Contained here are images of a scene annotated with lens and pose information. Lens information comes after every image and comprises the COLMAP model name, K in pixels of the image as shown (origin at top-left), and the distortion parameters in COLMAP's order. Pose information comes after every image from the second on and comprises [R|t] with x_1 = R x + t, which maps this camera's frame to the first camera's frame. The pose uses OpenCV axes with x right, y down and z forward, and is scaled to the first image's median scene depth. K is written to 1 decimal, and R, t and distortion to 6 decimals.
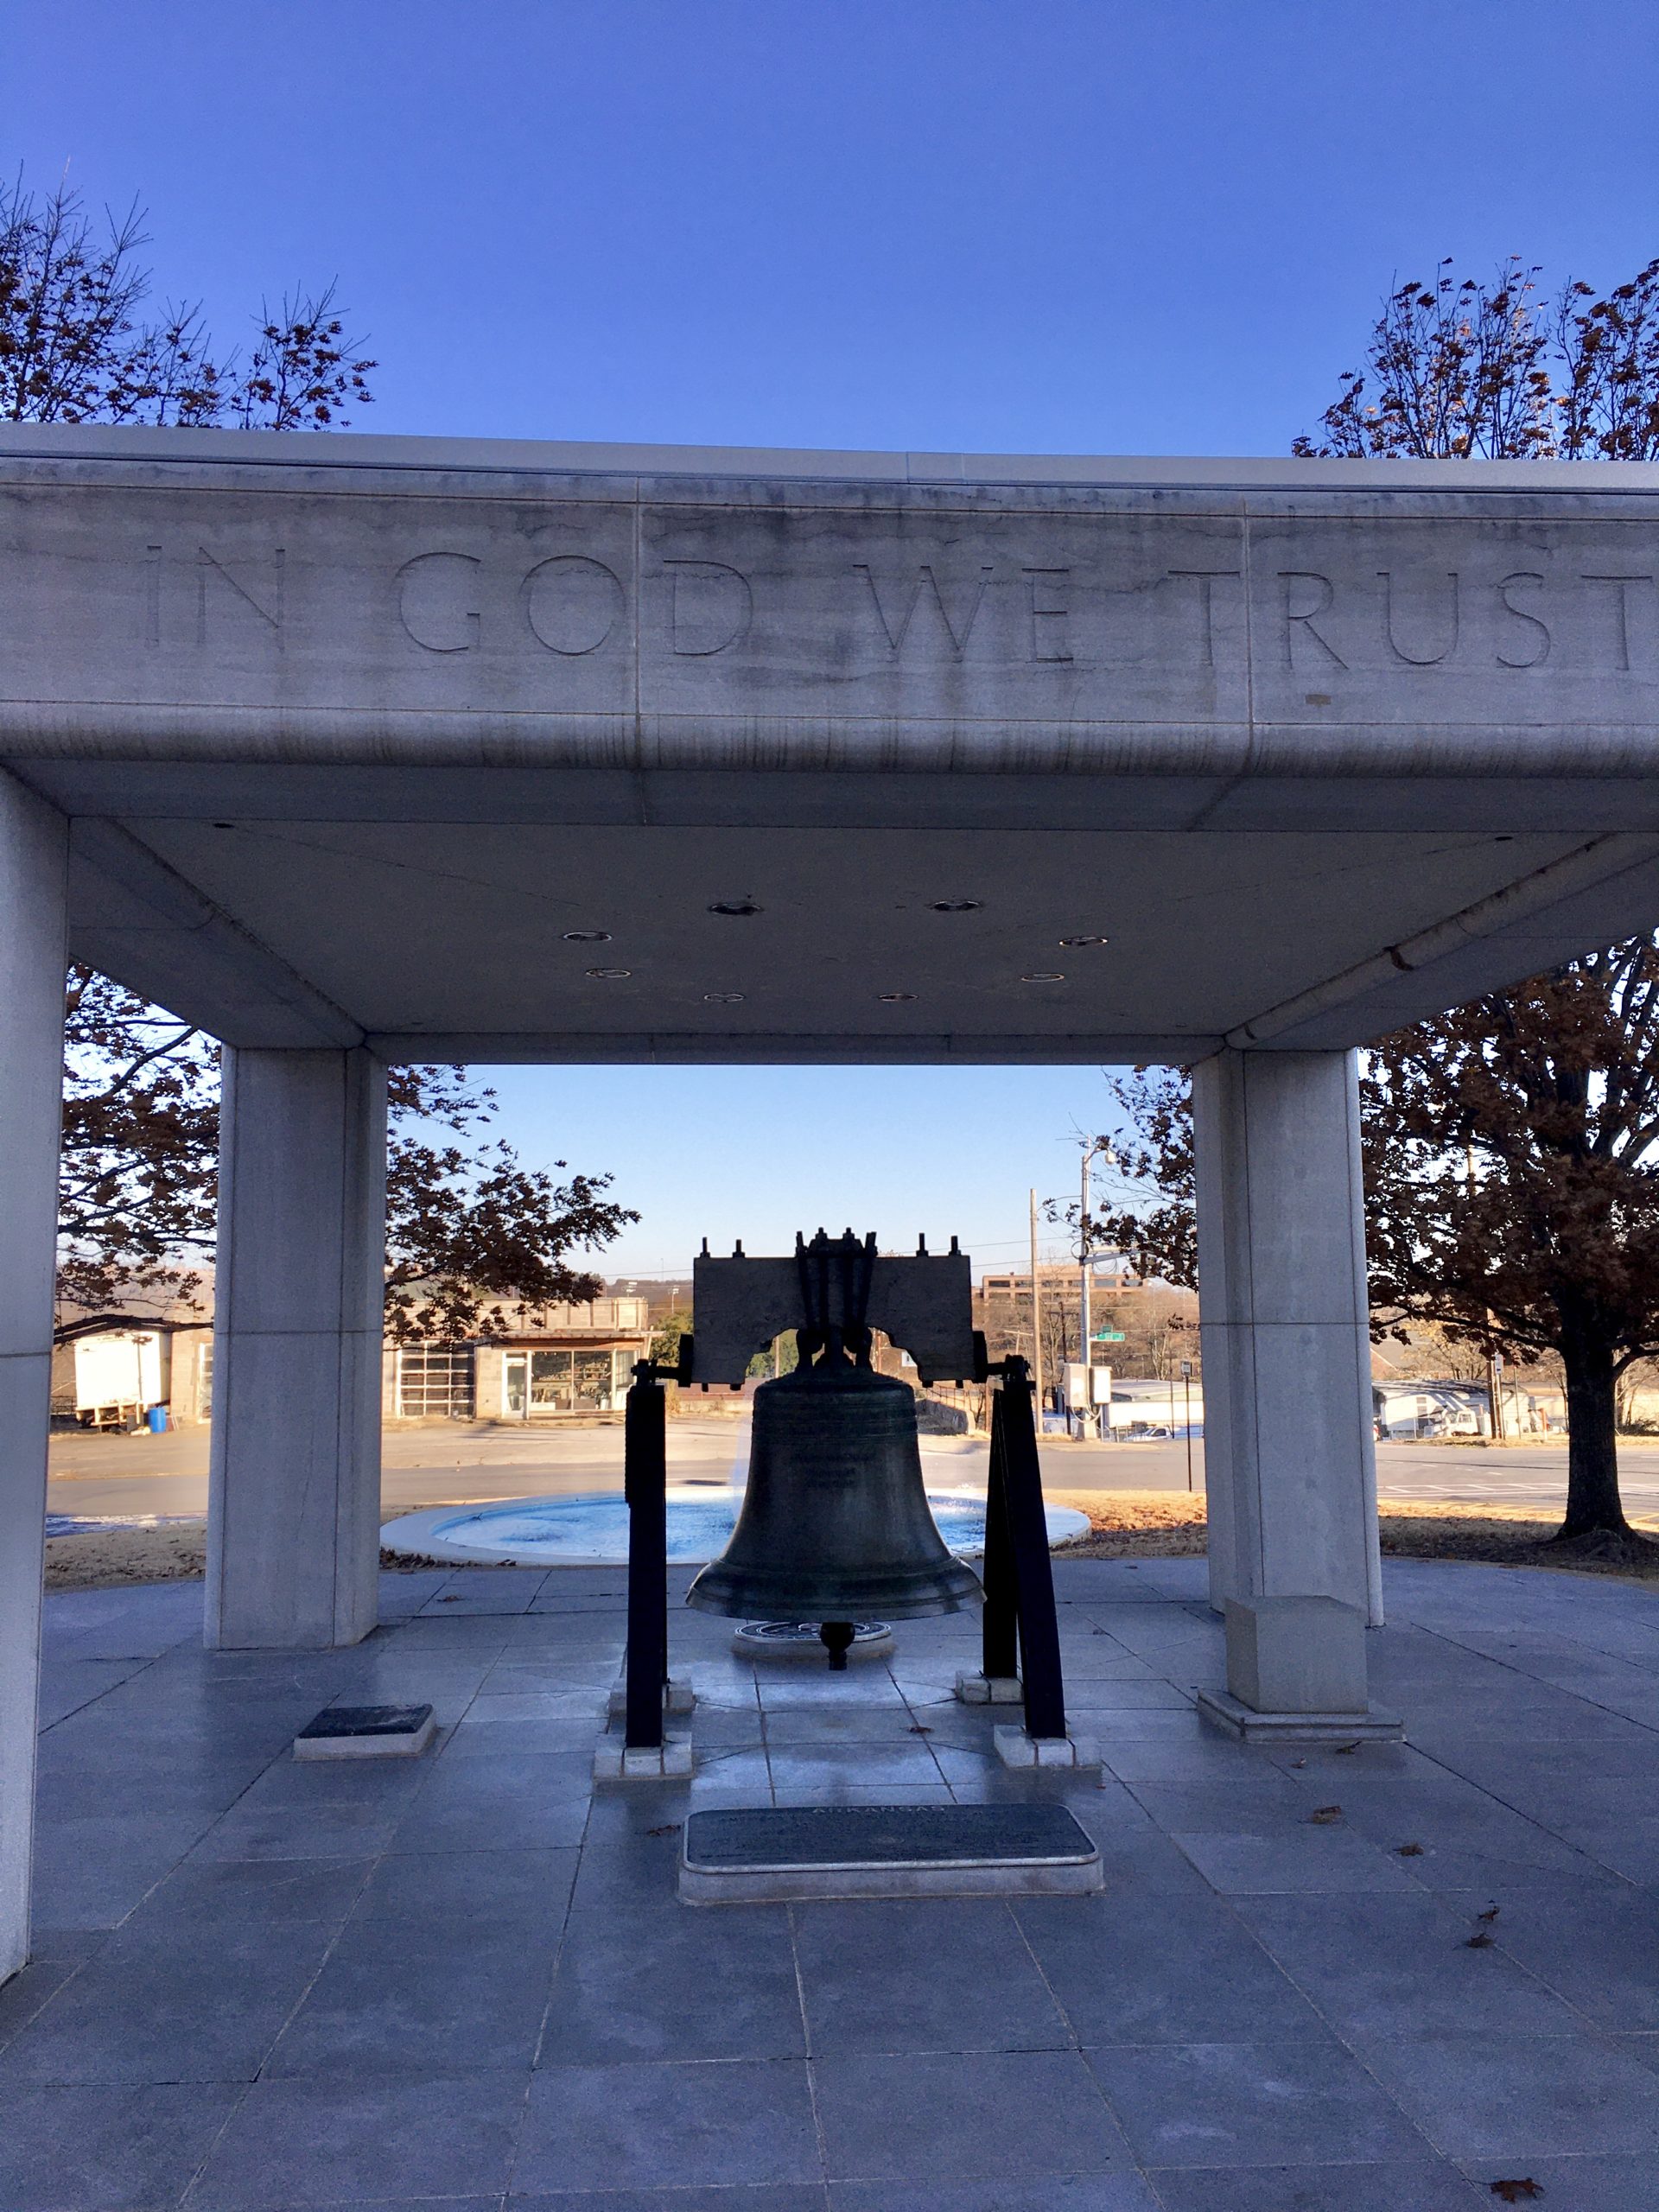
lens RADIAL K [[1890.3, 0, 812.1], [0, 1890.3, 1106.1], [0, 0, 1]] dist [0.086193, -0.109946]
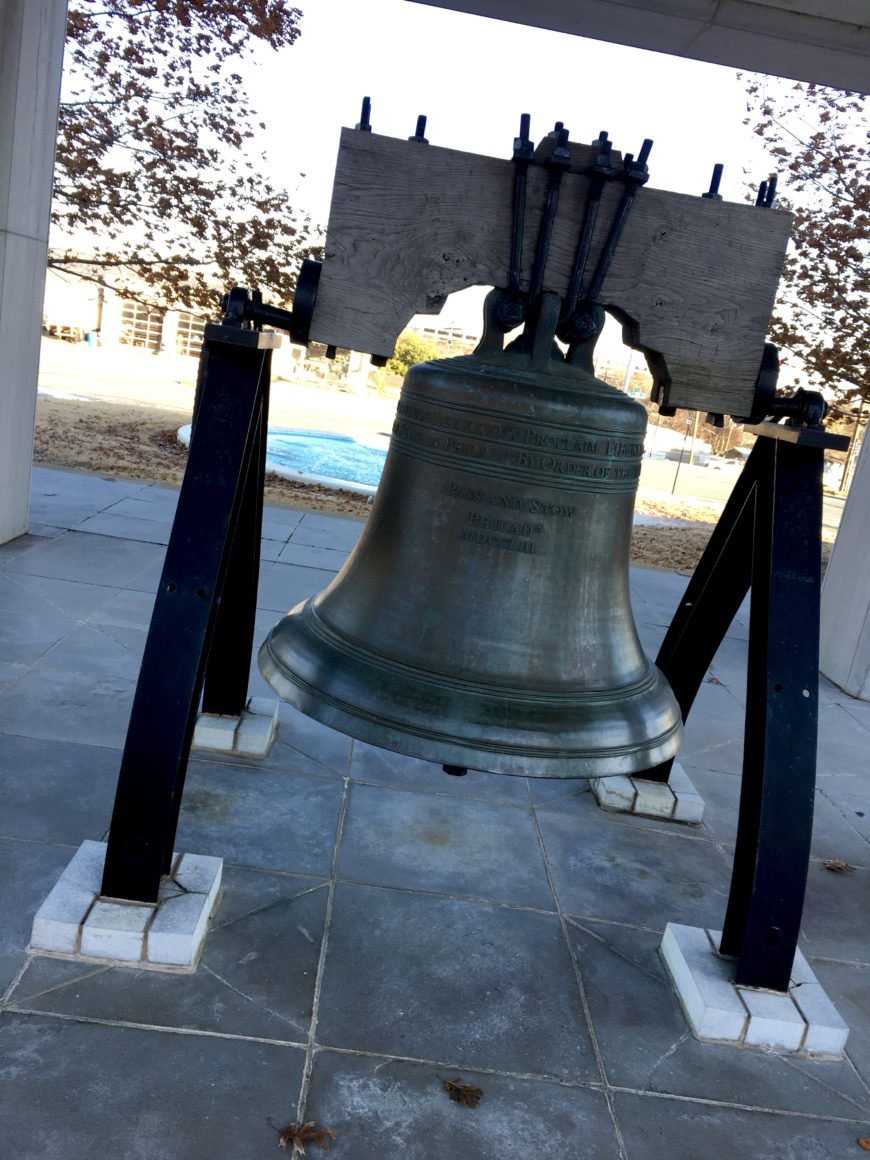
lens RADIAL K [[991.3, 0, 425.9], [0, 991.3, 580.0], [0, 0, 1]] dist [0.086193, -0.109946]
pose [[0.982865, 0.184310, 0.002346, -0.011374], [-0.174732, 0.927587, 0.330229, 0.102173], [0.058689, -0.324981, 0.943898, 0.652250]]
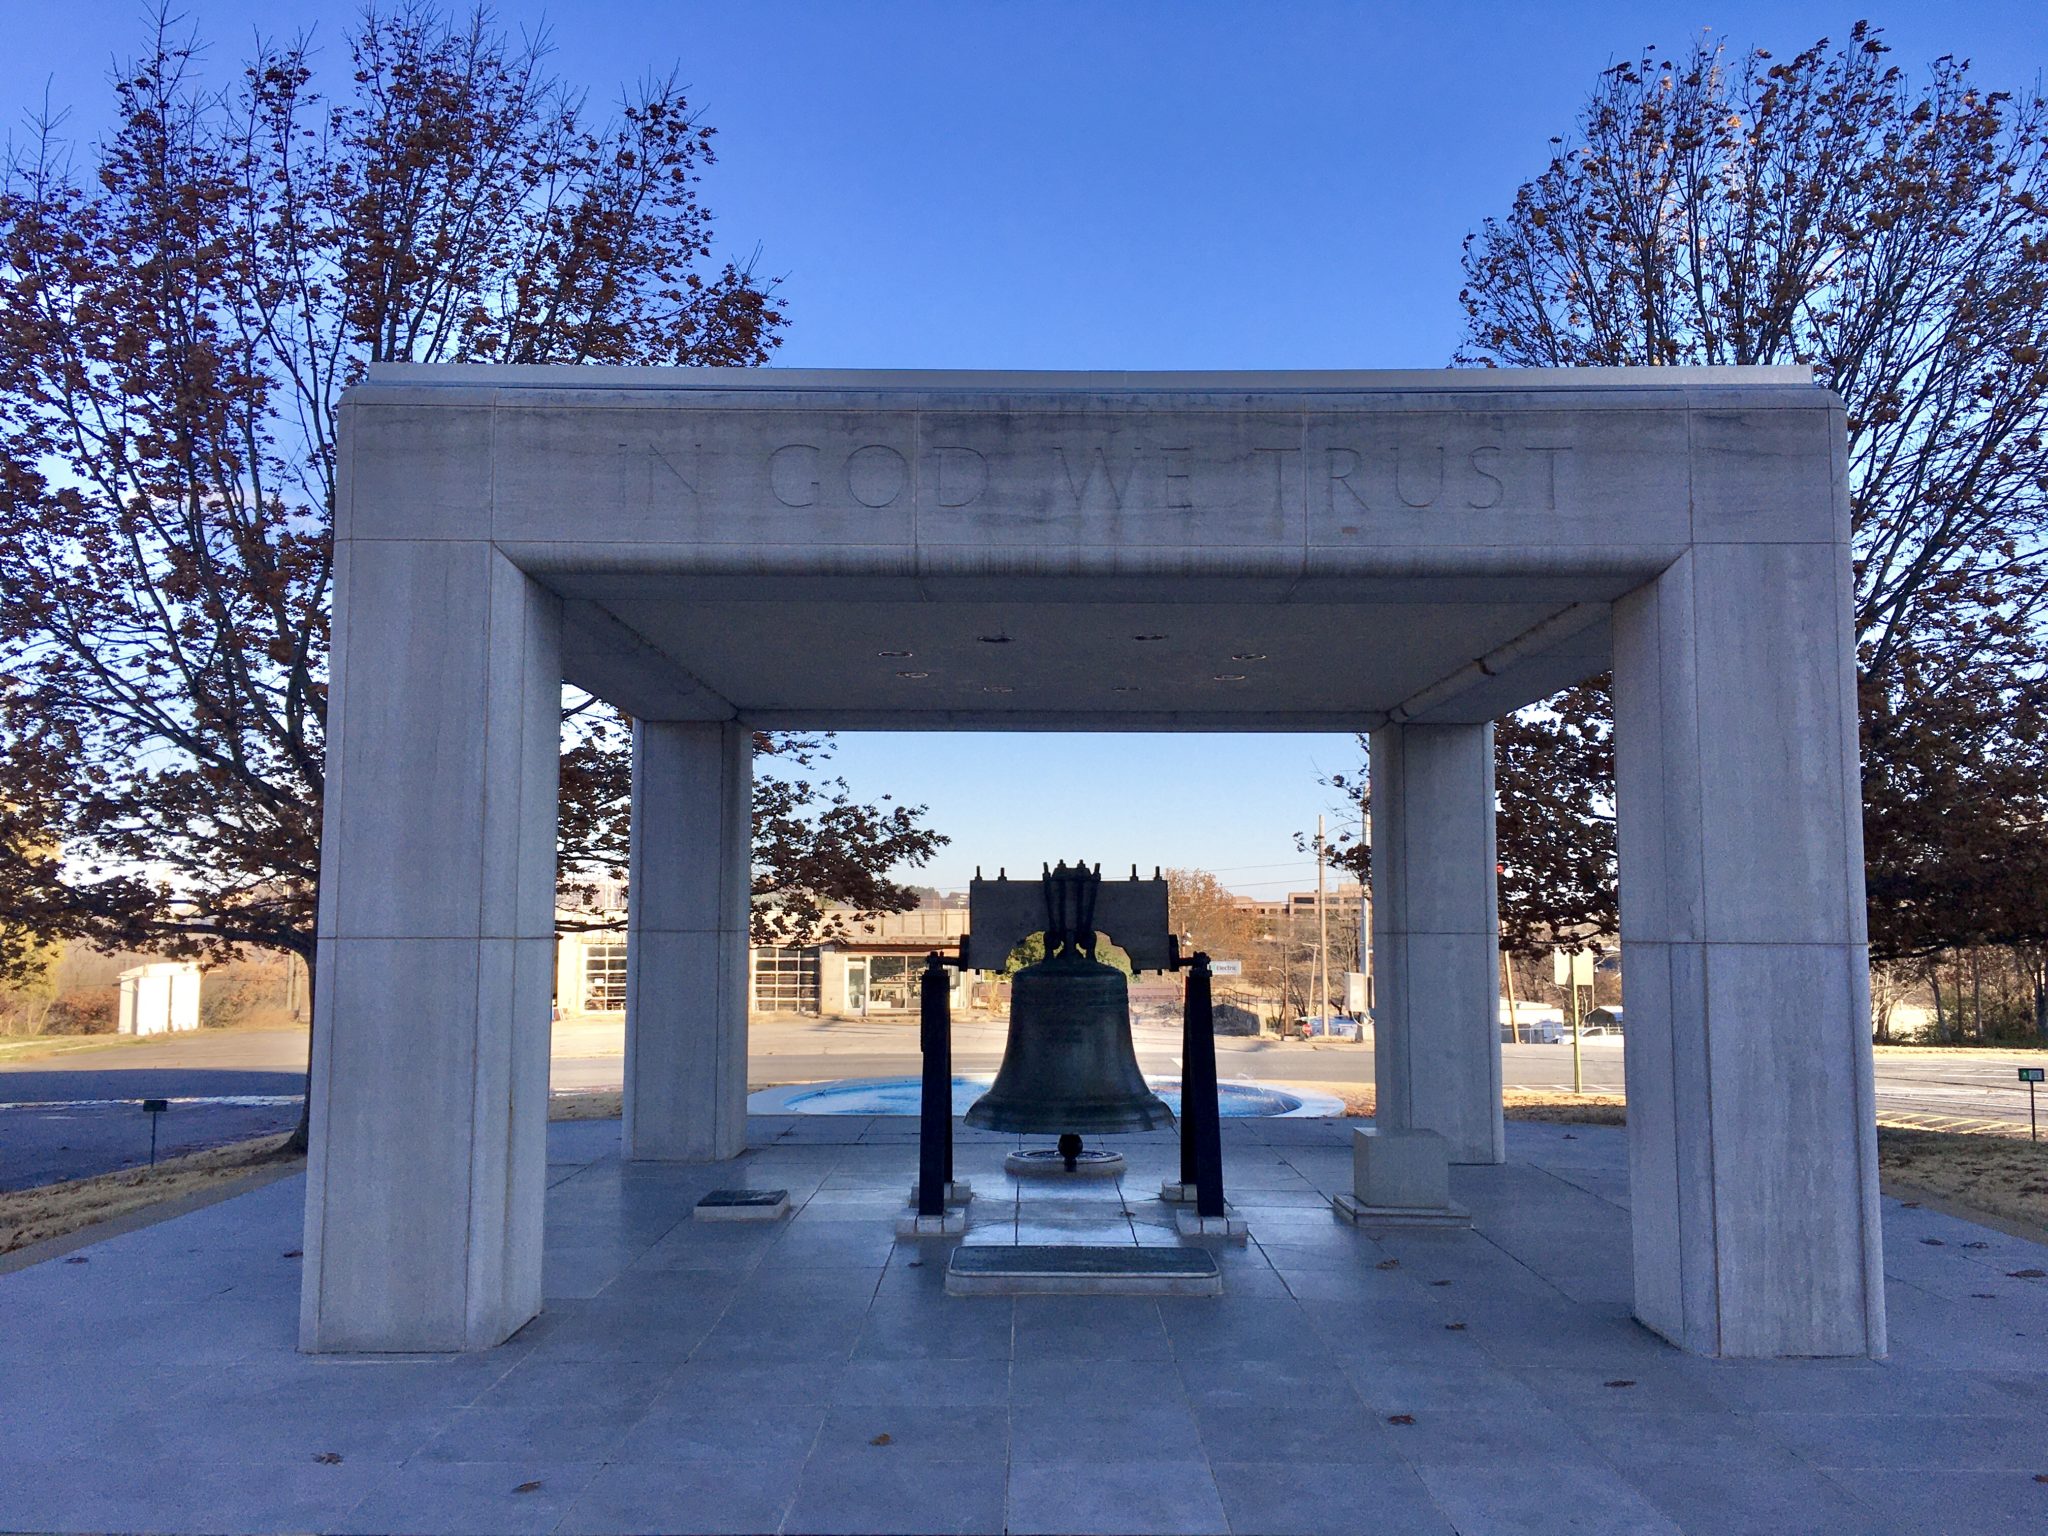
lens RADIAL K [[1750.2, 0, 1024.0], [0, 1750.2, 768.0], [0, 0, 1]] dist [0.086193, -0.109946]
pose [[0.998142, 0.006008, -0.060634, 0.055553], [-0.004825, 0.999796, 0.019636, -0.028818], [0.060740, -0.019307, 0.997967, -0.294409]]
